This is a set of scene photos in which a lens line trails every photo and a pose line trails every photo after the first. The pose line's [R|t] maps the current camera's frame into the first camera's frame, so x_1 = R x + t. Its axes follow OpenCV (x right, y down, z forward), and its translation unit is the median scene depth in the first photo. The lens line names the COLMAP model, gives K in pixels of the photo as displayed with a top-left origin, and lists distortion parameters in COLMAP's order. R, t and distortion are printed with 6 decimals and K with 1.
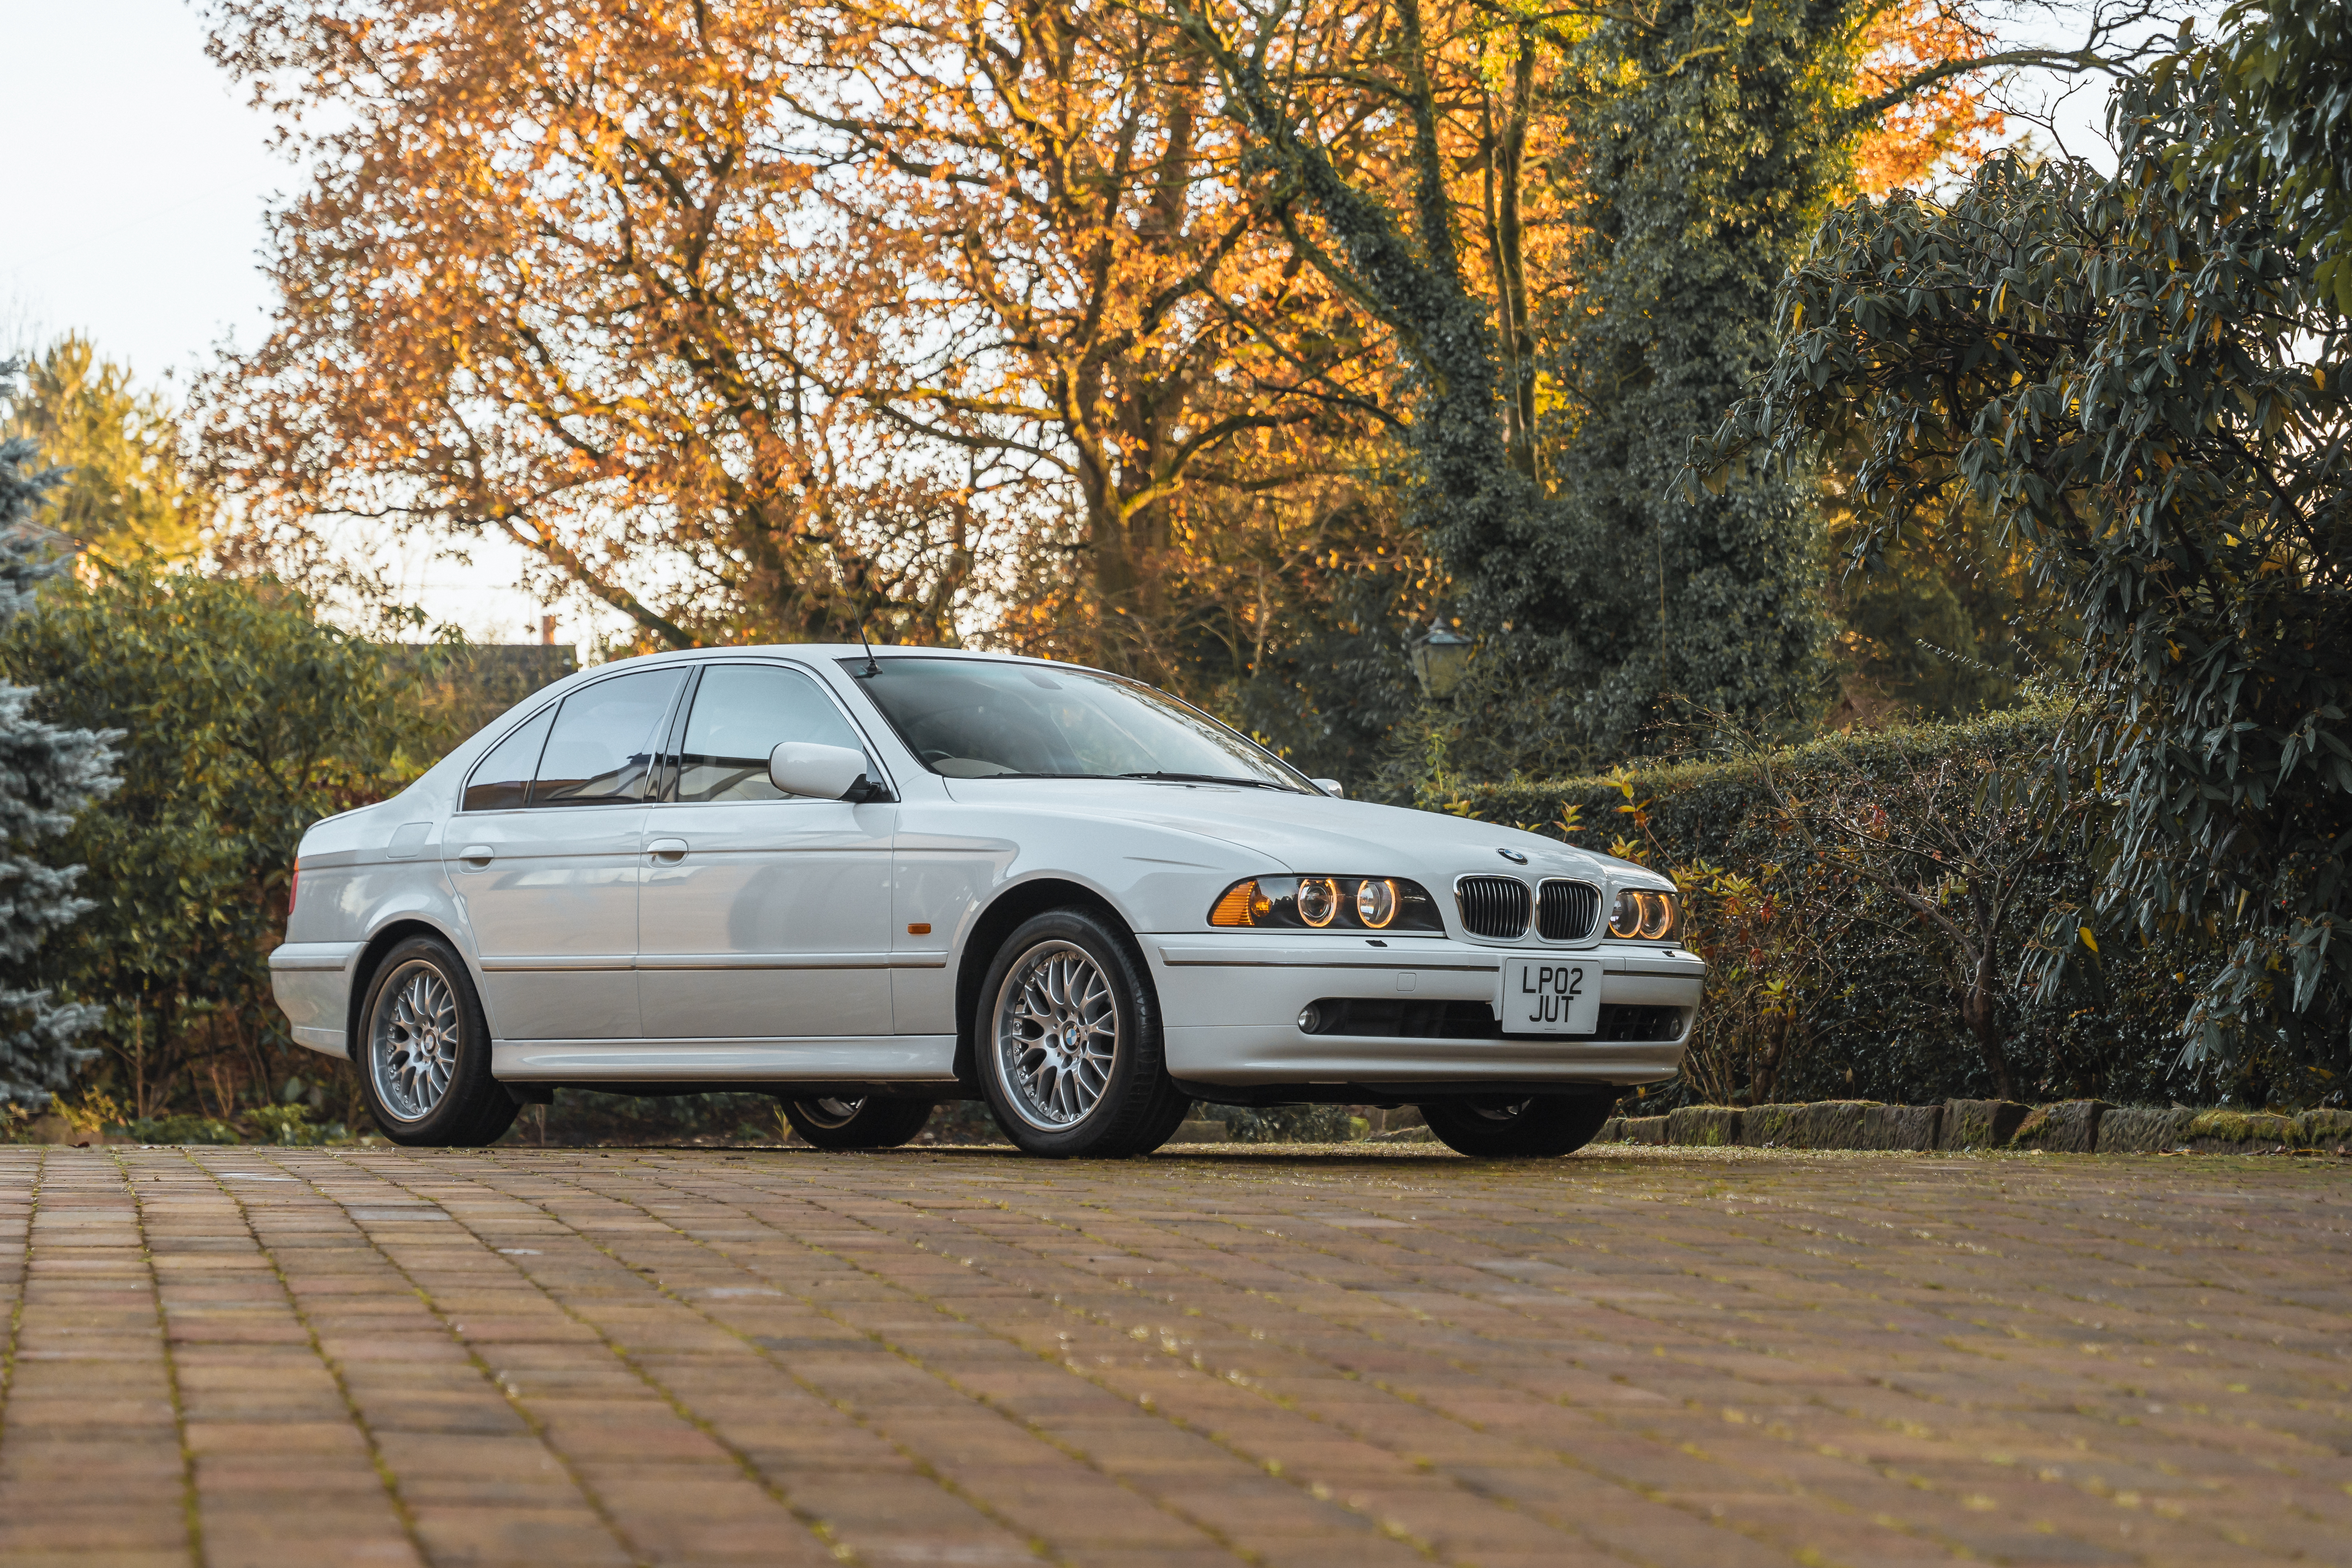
lens RADIAL K [[4645.9, 0, 1171.7], [0, 4645.9, 816.1], [0, 0, 1]] dist [0.049410, -0.007011]
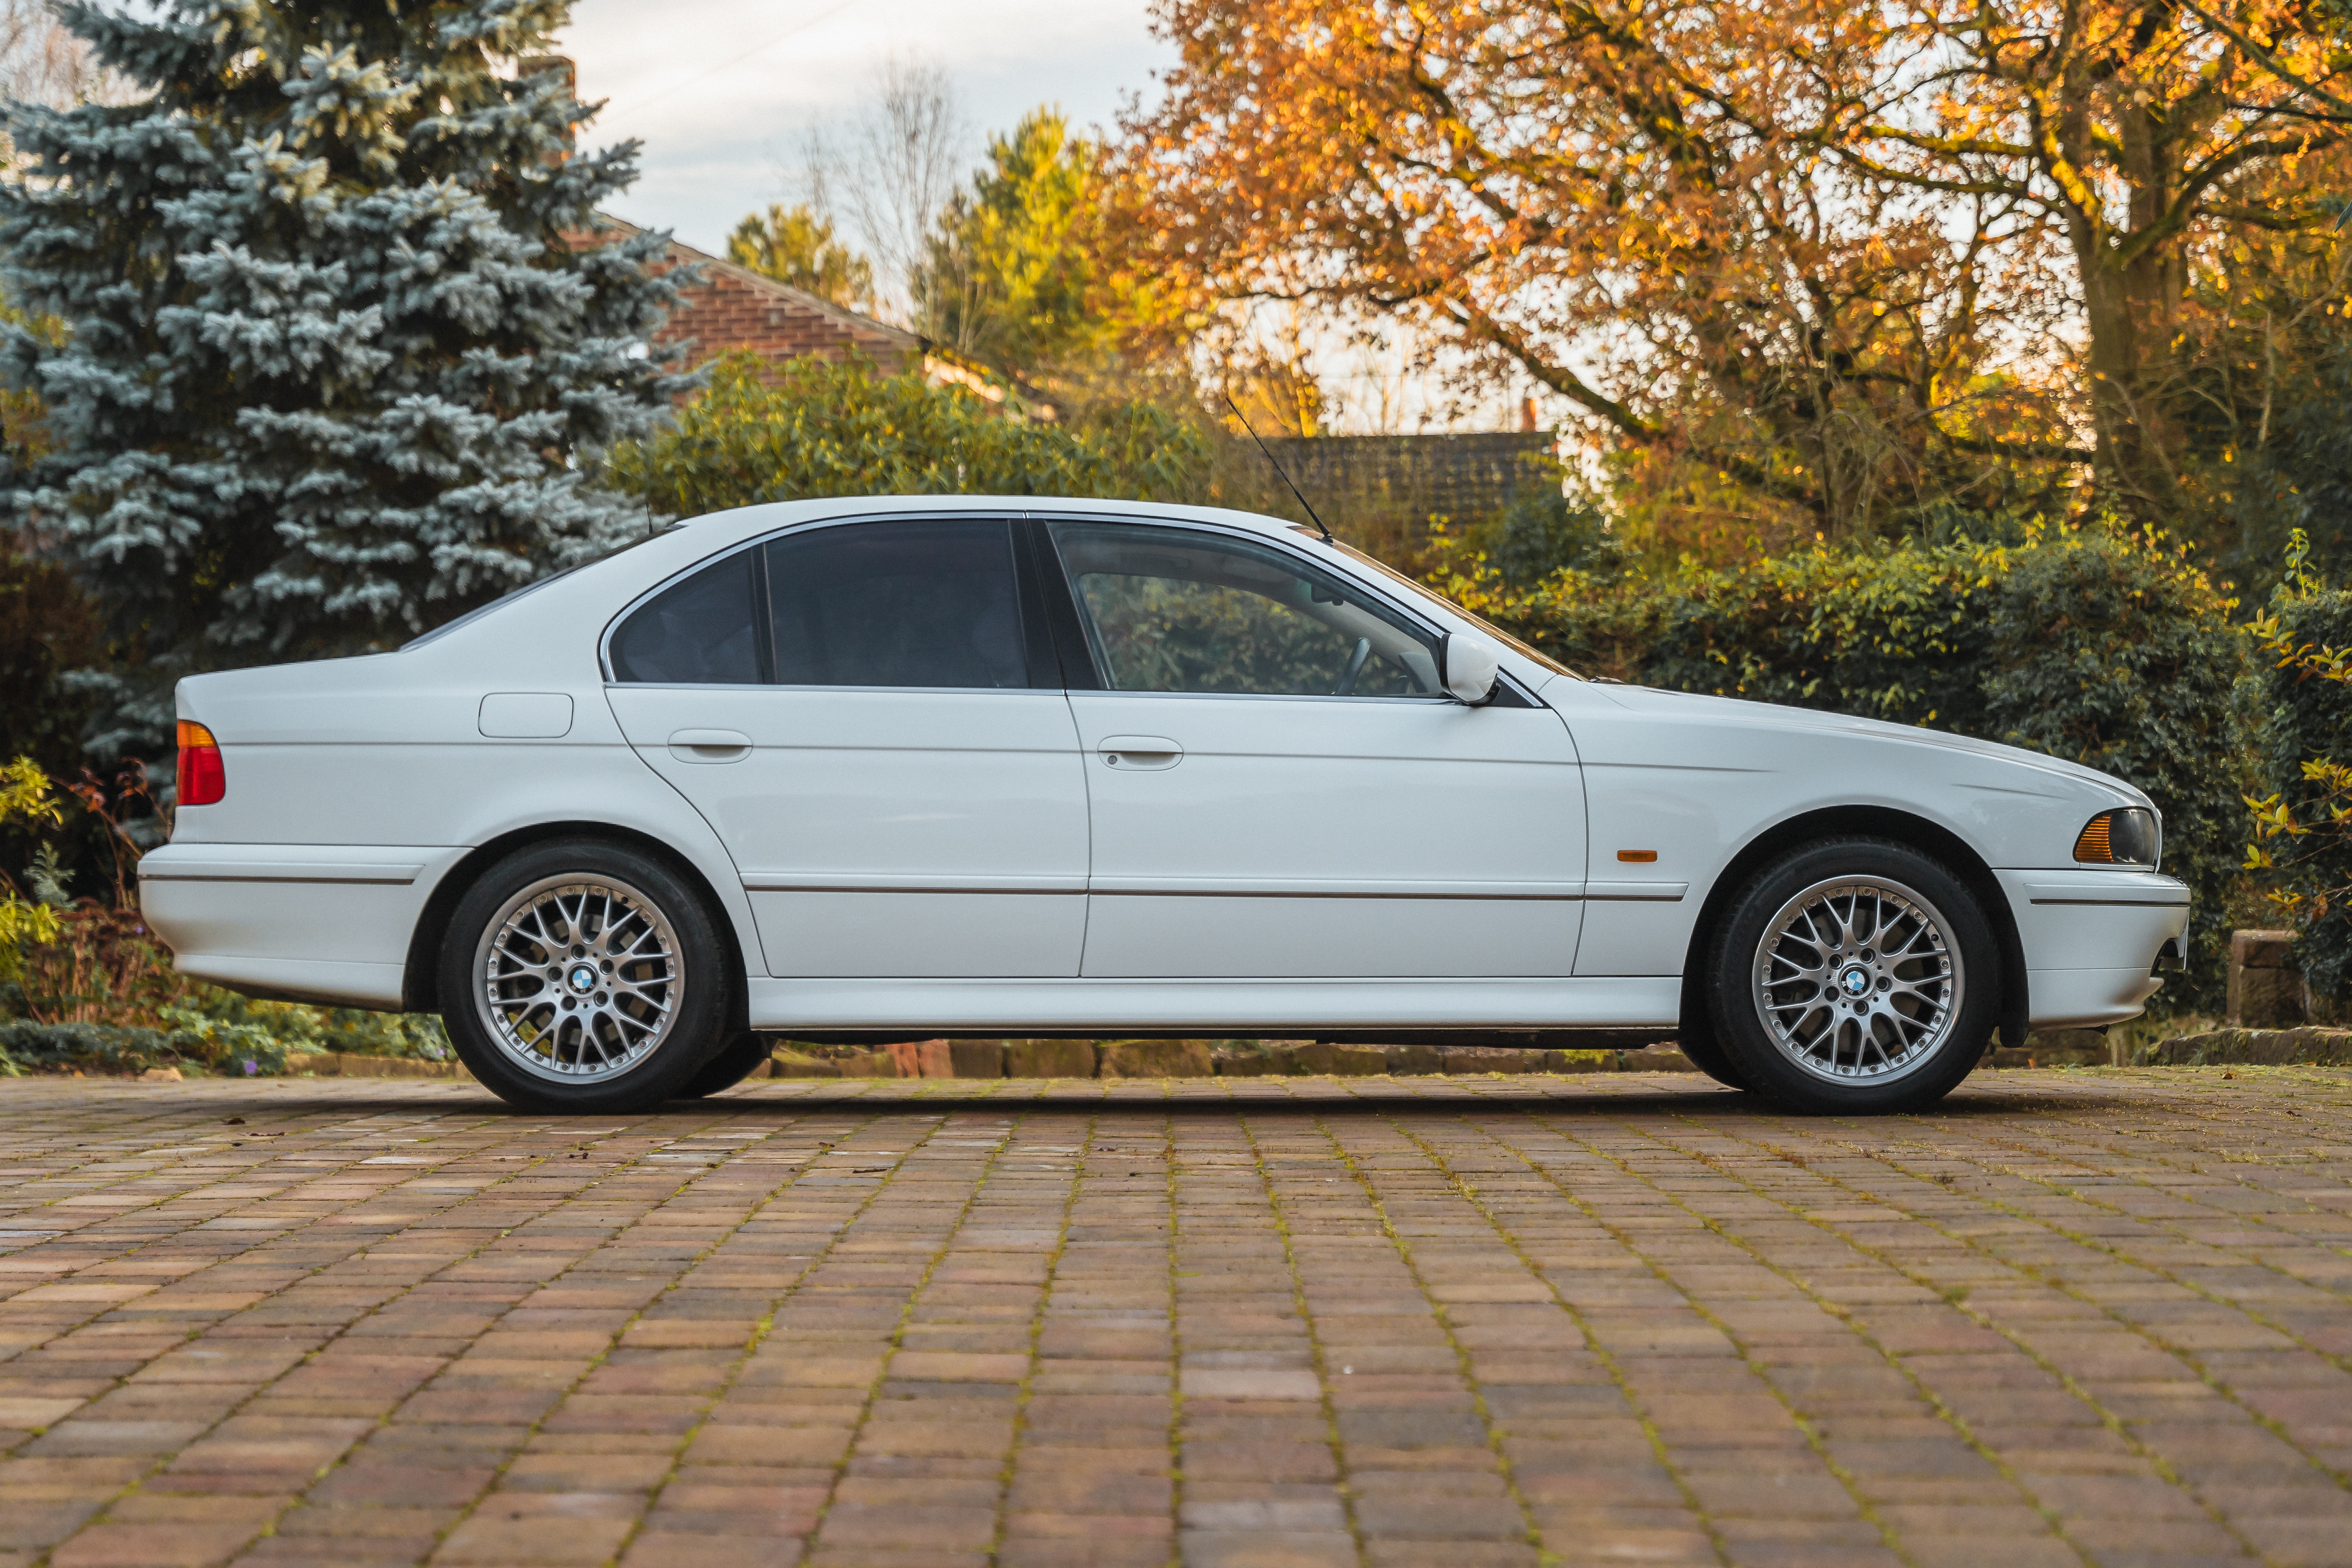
lens RADIAL K [[5003.8, 0, 1176.0], [0, 5003.8, 784.0], [0, 0, 1]] dist [0.040456, 0.186647]
pose [[0.973565, -0.014820, -0.227930, 0.043681], [0.022924, 0.999194, 0.032949, -0.004344], [0.227258, -0.037303, 0.973120, 0.073458]]
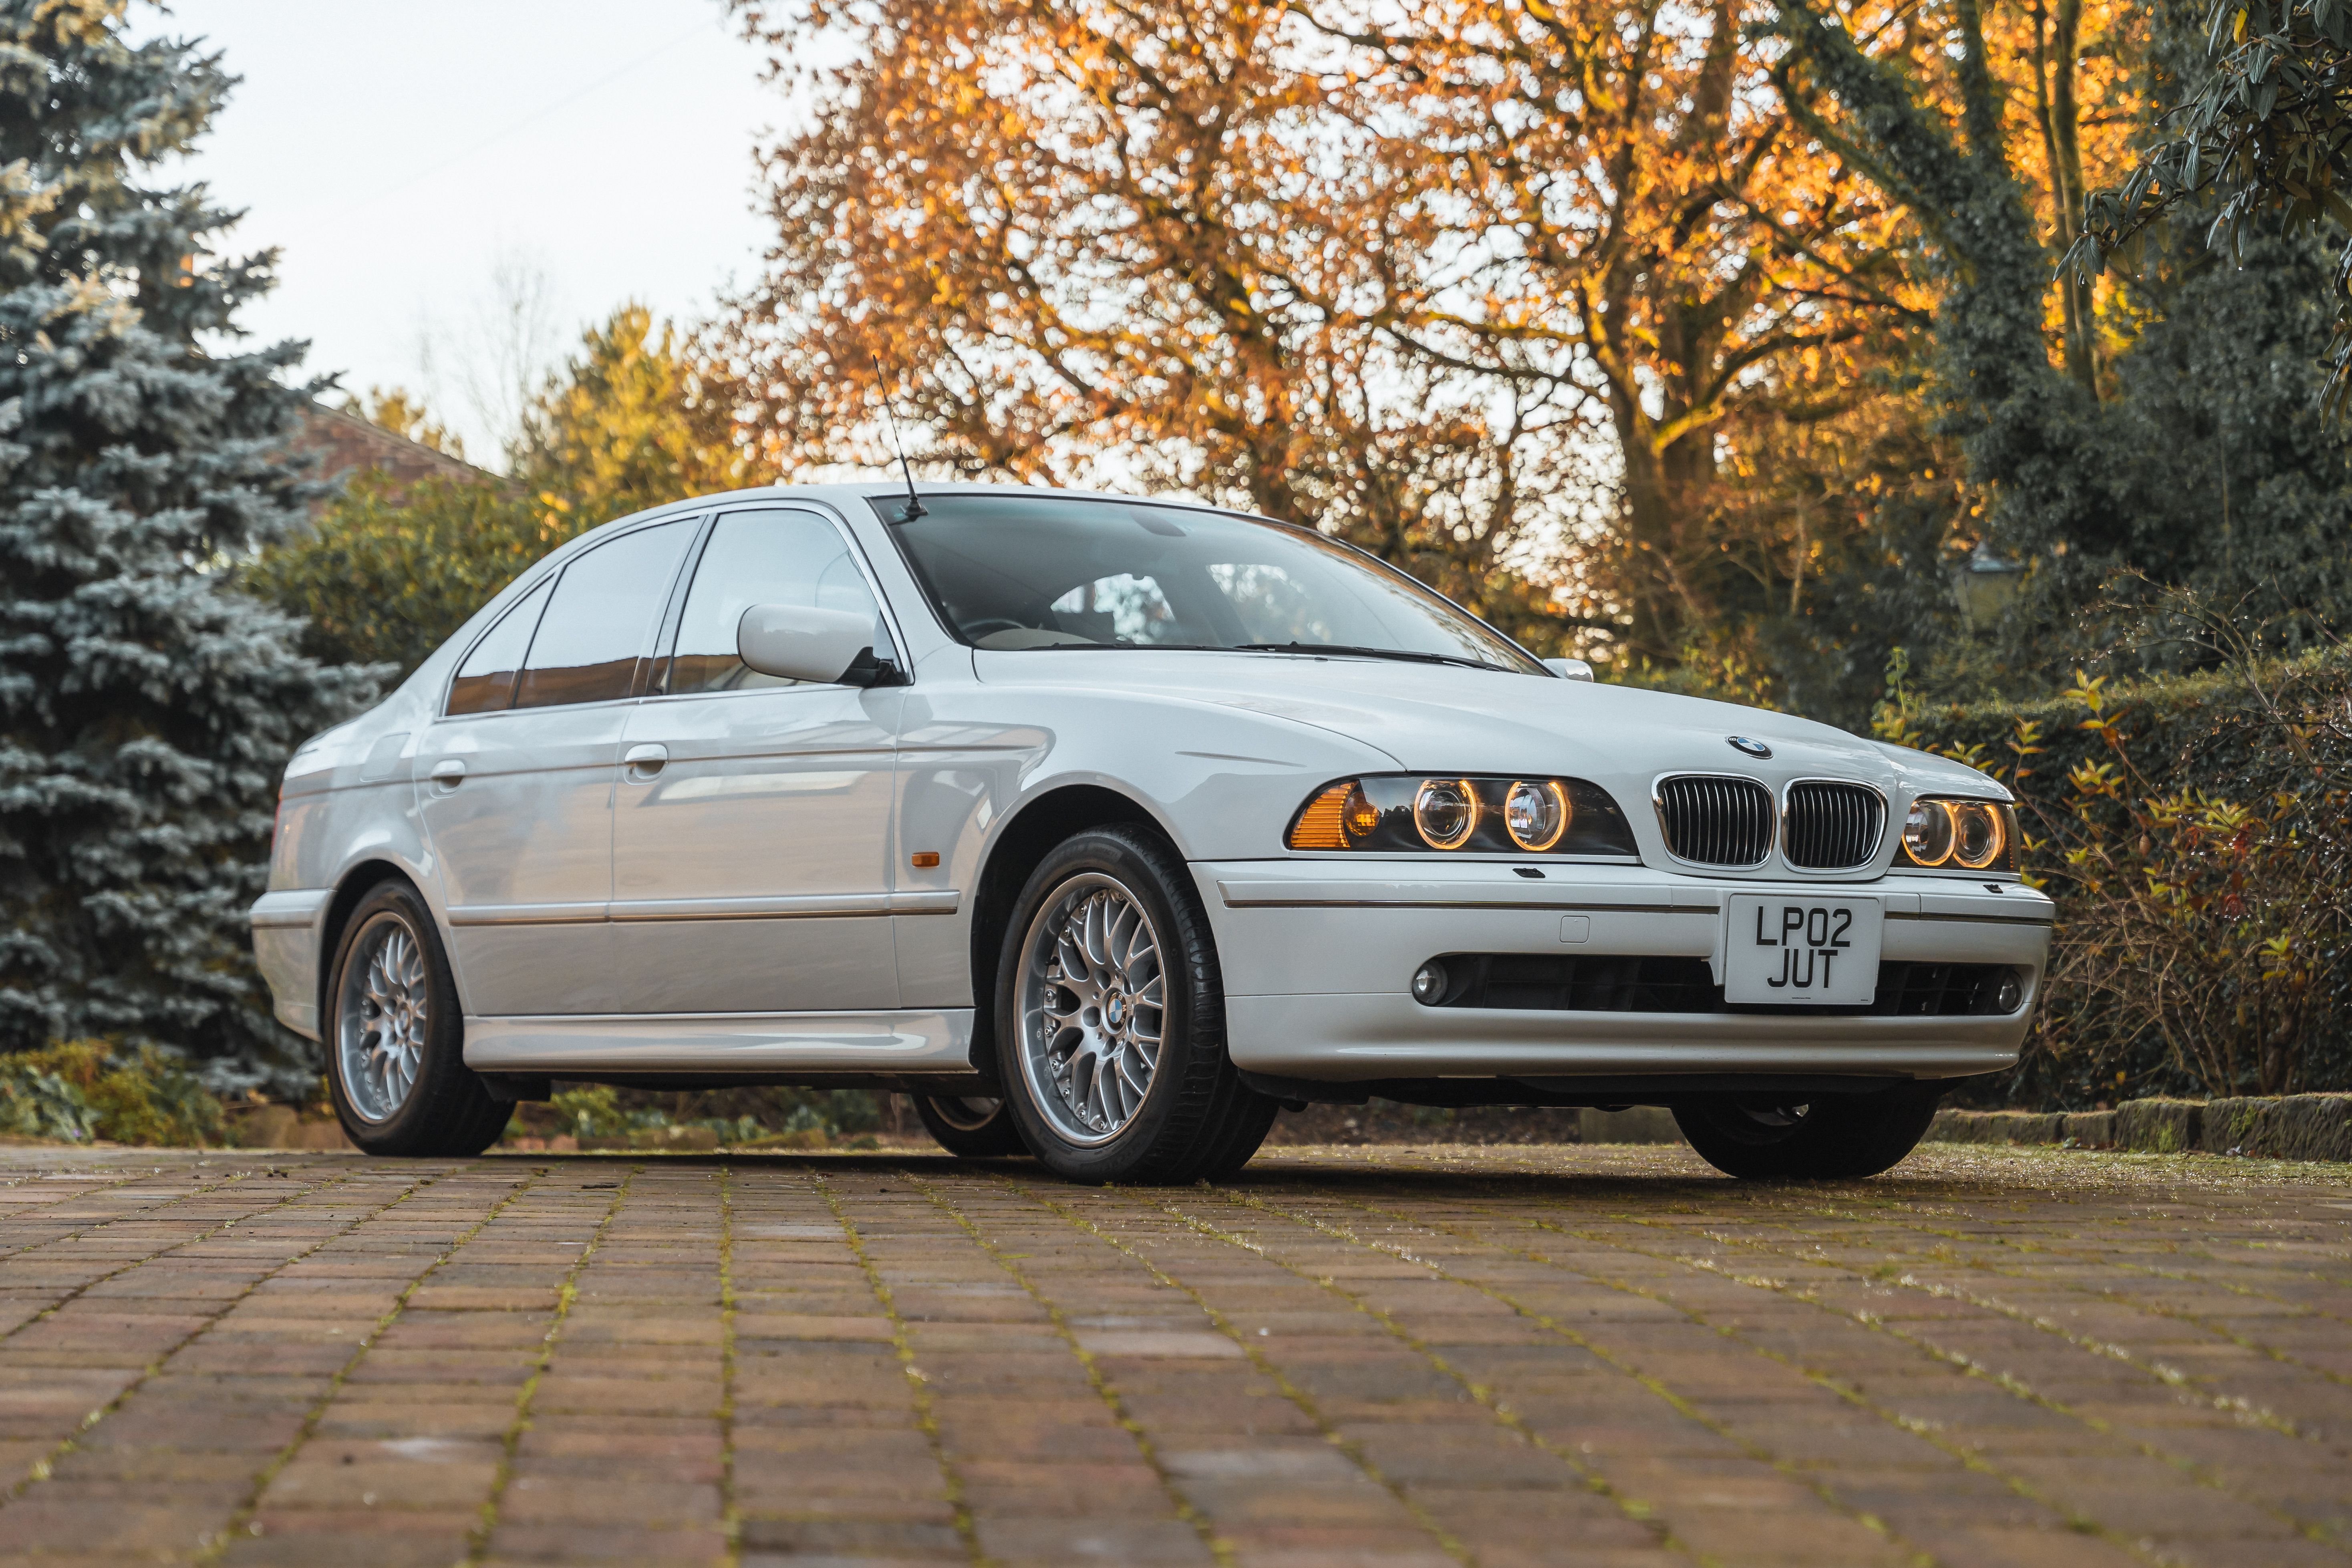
lens RADIAL K [[4645.9, 0, 1171.7], [0, 4645.9, 816.1], [0, 0, 1]] dist [0.049410, -0.007011]
pose [[0.990771, -0.008244, -0.135297, 0.027169], [0.009011, 0.999947, 0.005053, 0.004856], [0.135248, -0.006226, 0.990792, 0.101805]]
